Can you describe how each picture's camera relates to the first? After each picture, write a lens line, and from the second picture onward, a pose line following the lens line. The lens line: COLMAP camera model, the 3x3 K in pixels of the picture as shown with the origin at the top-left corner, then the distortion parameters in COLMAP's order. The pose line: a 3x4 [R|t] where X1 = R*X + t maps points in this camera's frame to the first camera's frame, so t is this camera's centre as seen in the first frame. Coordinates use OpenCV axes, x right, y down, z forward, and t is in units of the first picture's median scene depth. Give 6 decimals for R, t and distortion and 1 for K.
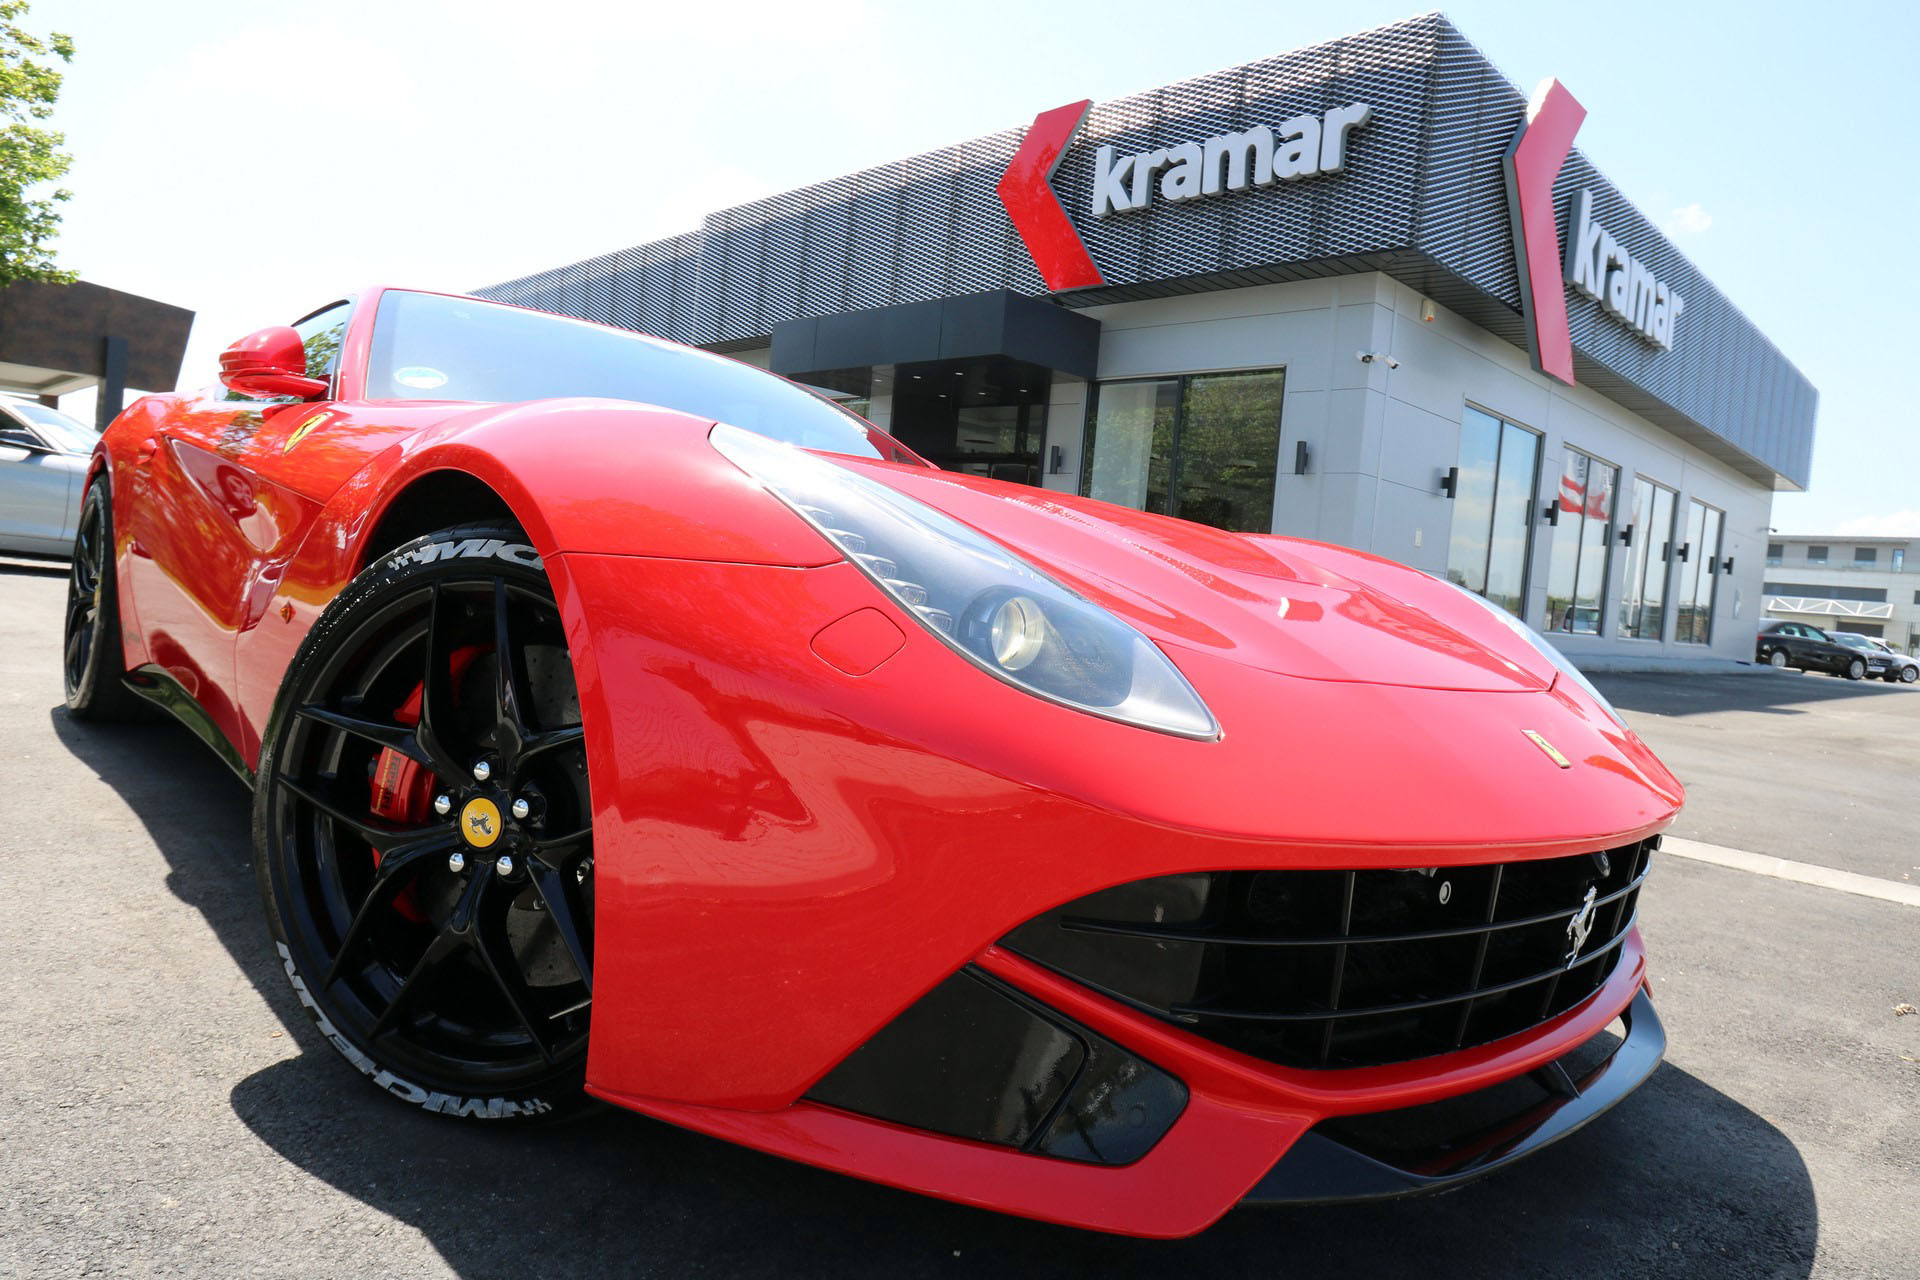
lens RADIAL K [[1172.7, 0, 957.3], [0, 1172.7, 627.8], [0, 0, 1]] dist [-0.009526, 0.002577]
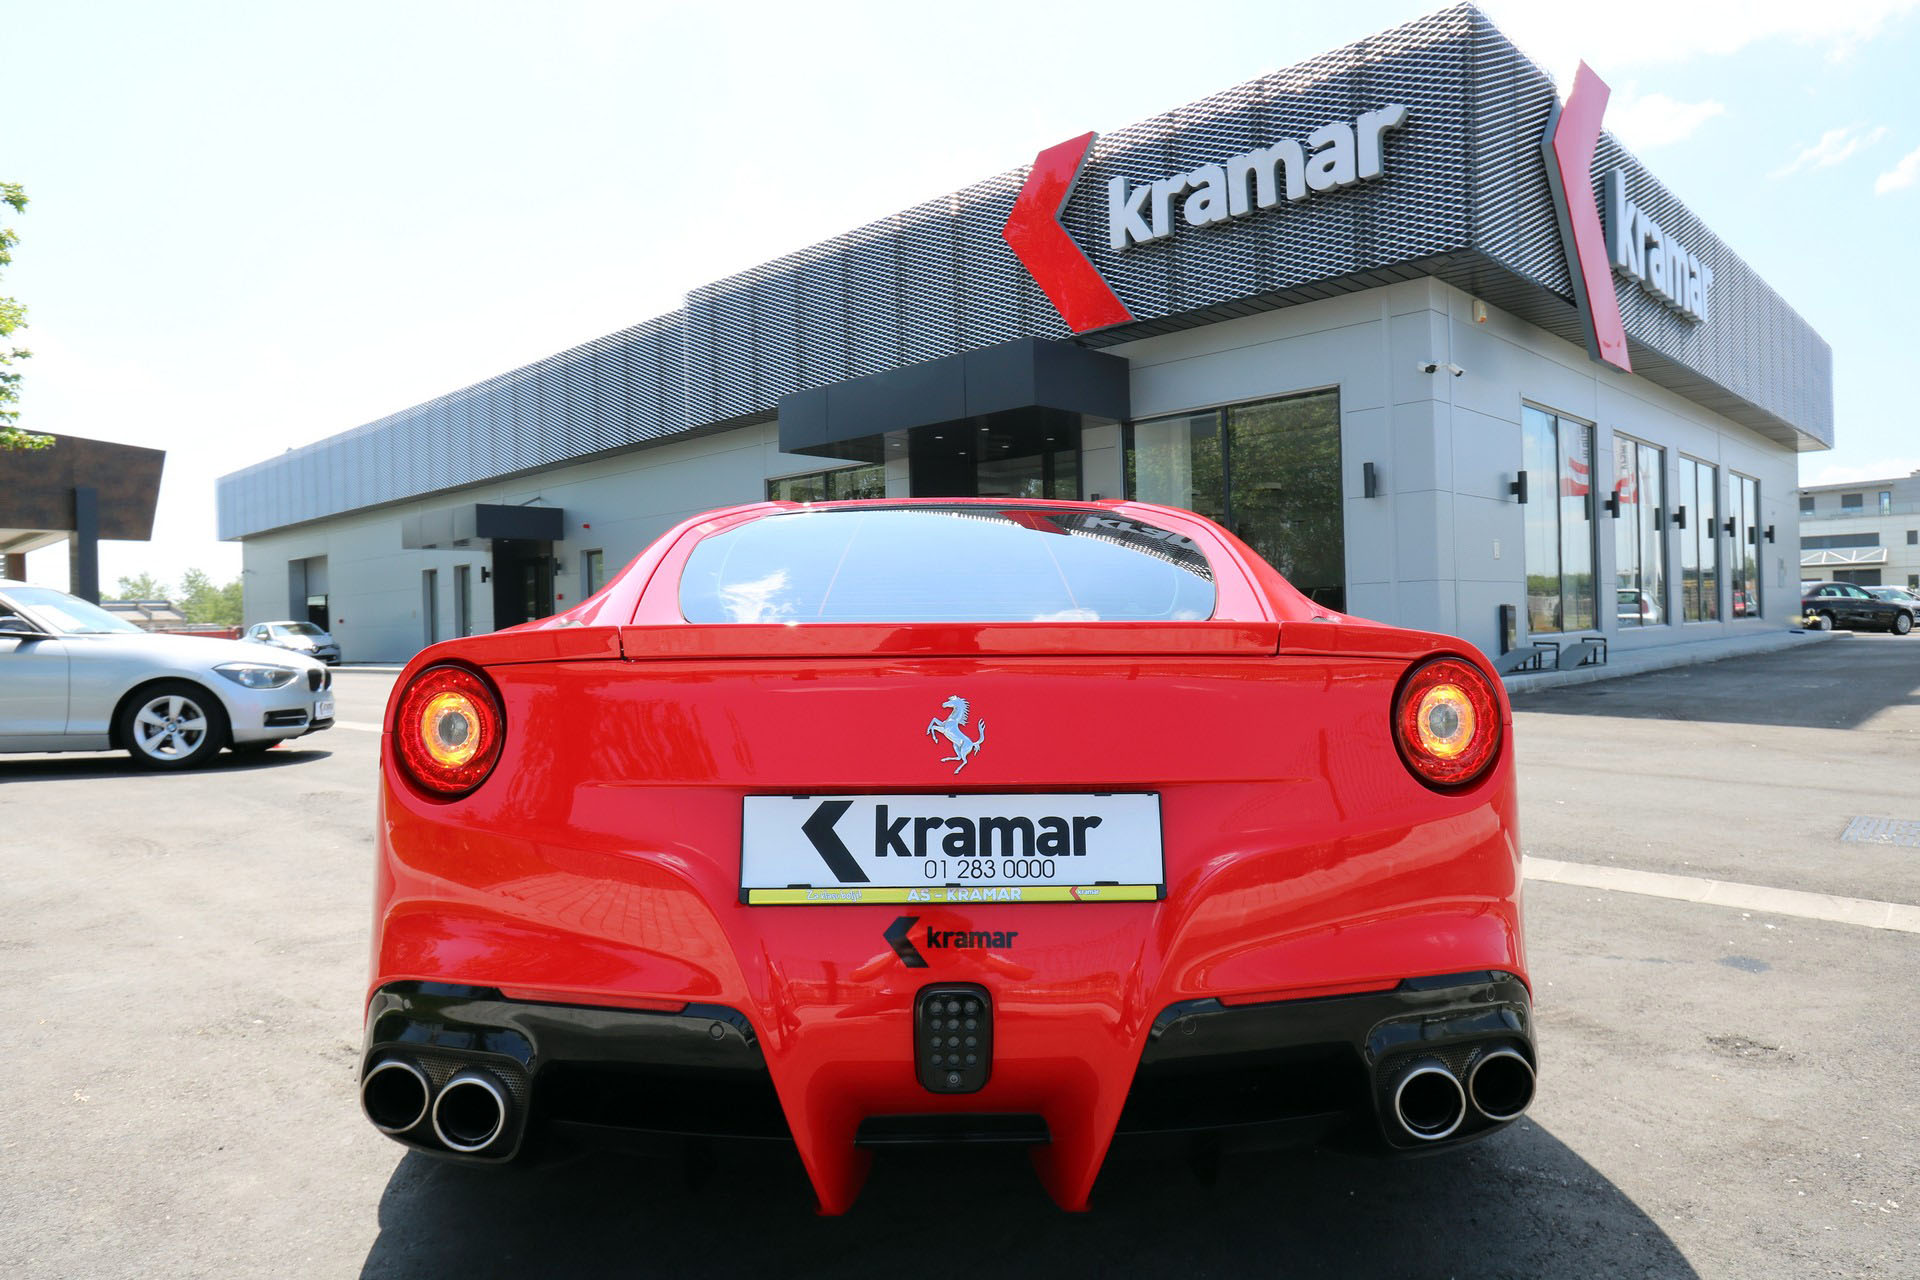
lens RADIAL K [[1185.6, 0, 959.8], [0, 1185.6, 629.1], [0, 0, 1]] dist [-0.008218, 0.002478]
pose [[0.993631, -0.111683, 0.014959, -0.060114], [0.112166, 0.993012, -0.036680, -0.028049], [-0.010758, 0.038124, 0.999215, 0.057889]]
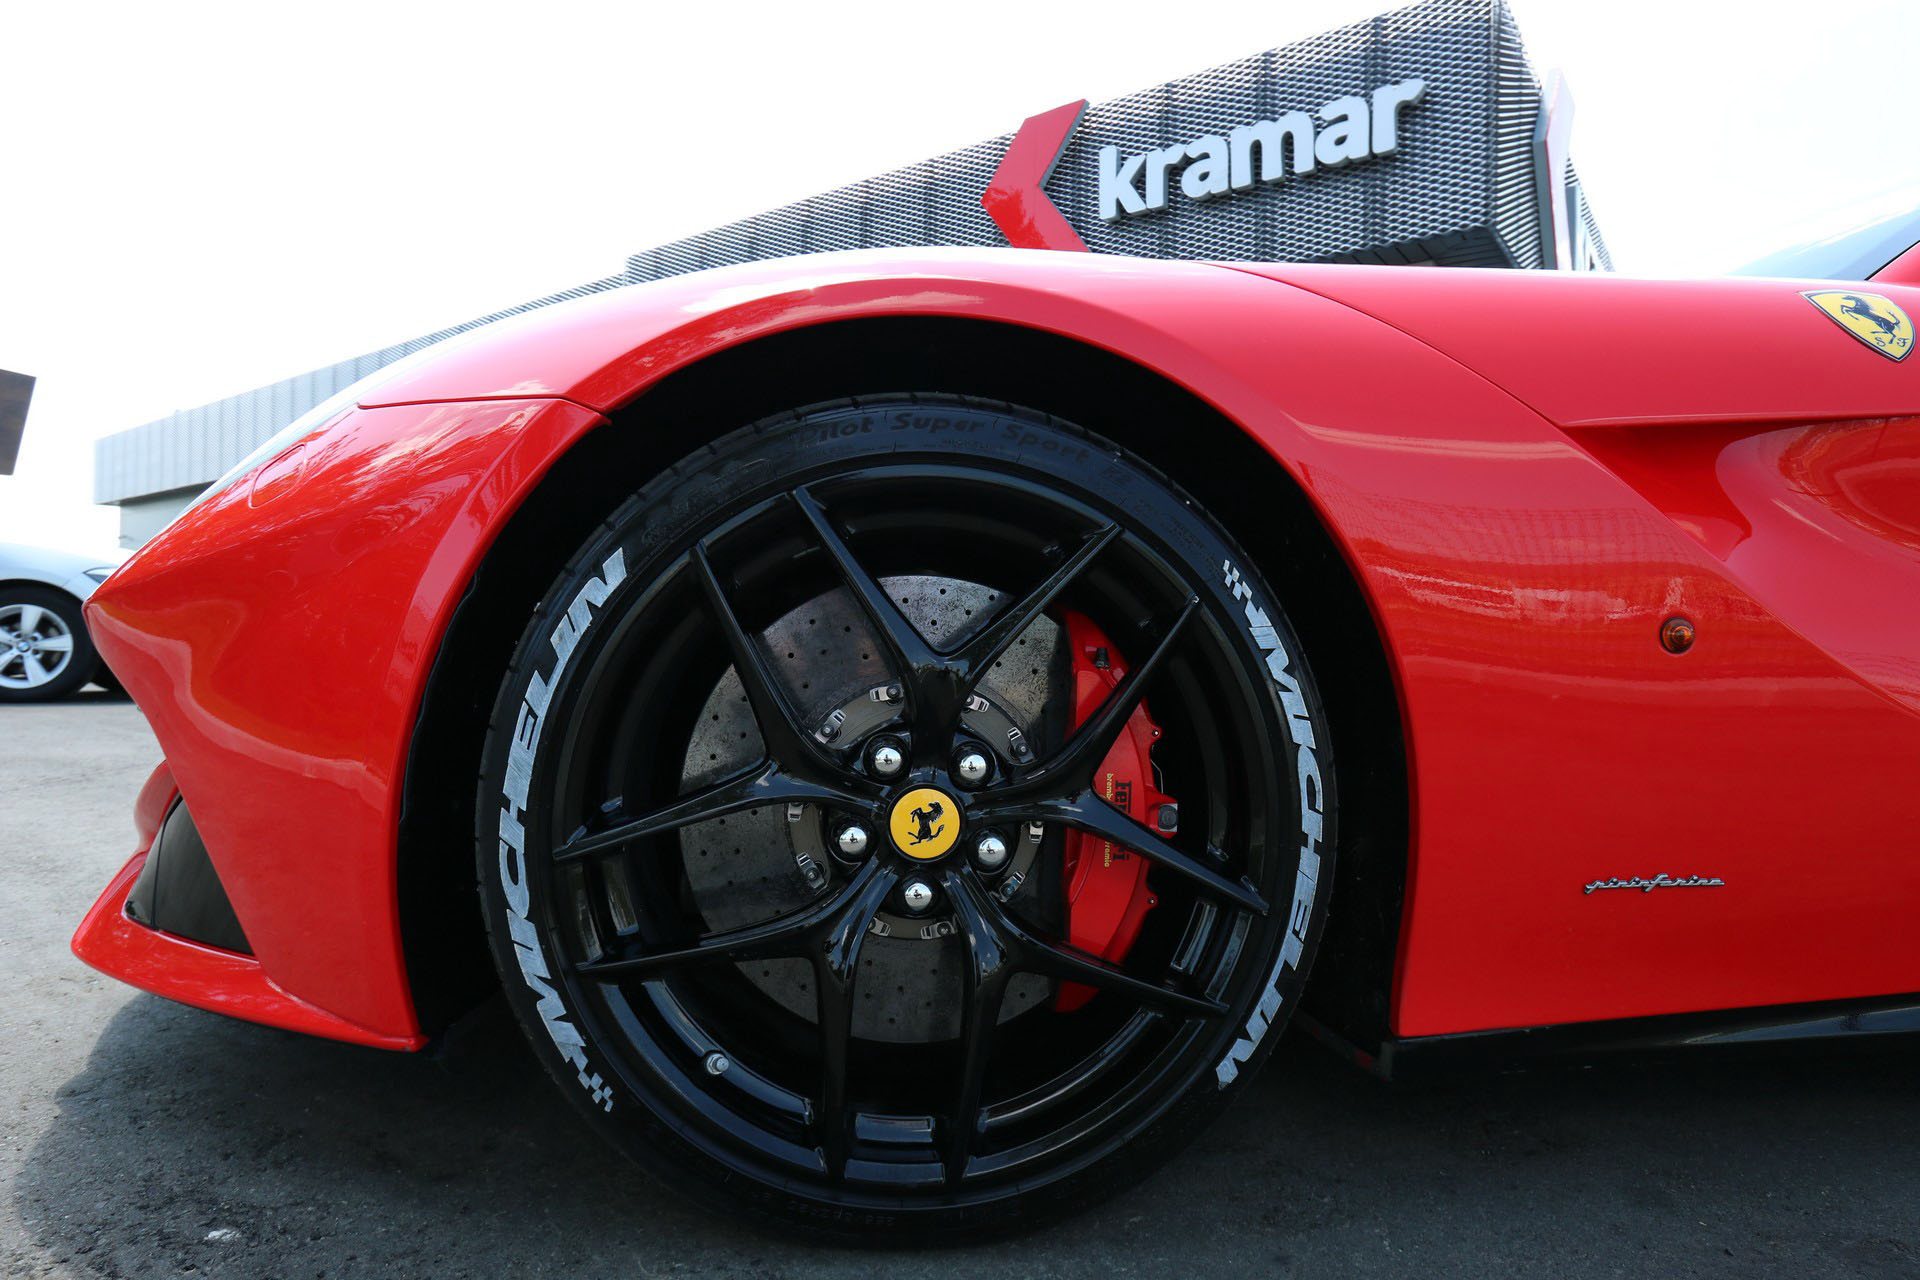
lens RADIAL K [[1084.4, 0, 961.2], [0, 1084.4, 631.0], [0, 0, 1]] dist [-0.011397, 0.000022]
pose [[0.987894, -0.074128, 0.136273, -0.145911], [0.079062, 0.996383, -0.031151, -0.010451], [-0.133471, 0.041548, 0.990181, 0.193473]]
